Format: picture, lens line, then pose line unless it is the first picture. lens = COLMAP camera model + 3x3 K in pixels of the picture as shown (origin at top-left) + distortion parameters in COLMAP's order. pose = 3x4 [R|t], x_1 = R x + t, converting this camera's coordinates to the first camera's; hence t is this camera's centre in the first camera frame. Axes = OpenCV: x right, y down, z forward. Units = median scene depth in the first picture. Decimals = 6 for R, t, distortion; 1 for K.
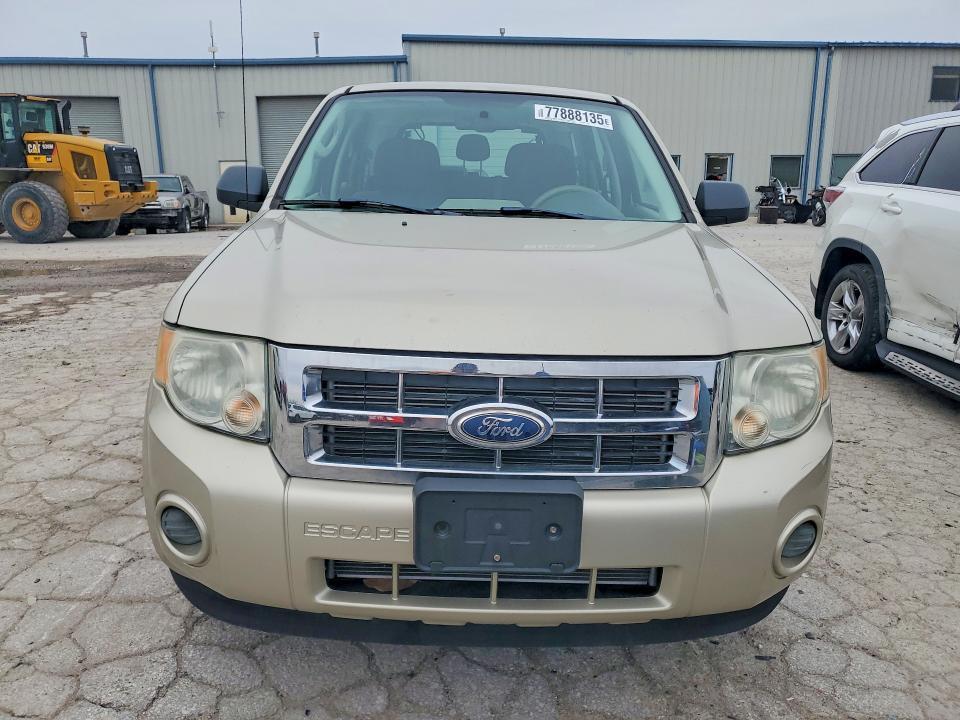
lens RADIAL K [[753.3, 0, 480.0], [0, 753.3, 360.0], [0, 0, 1]] dist [0.005691, 0.004106]
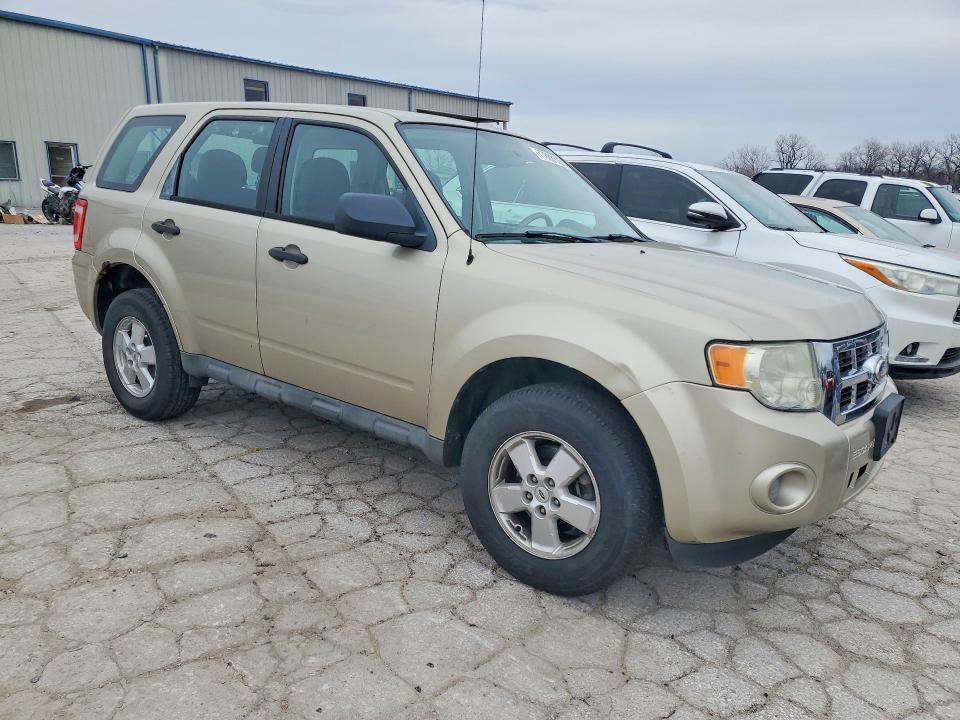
lens RADIAL K [[753.3, 0, 480.0], [0, 753.3, 360.0], [0, 0, 1]] dist [0.005691, 0.004106]
pose [[0.630113, -0.152458, 0.761390, -0.102012], [0.143900, 0.986479, 0.078440, -0.011019], [-0.763053, 0.060138, 0.643531, 0.031025]]
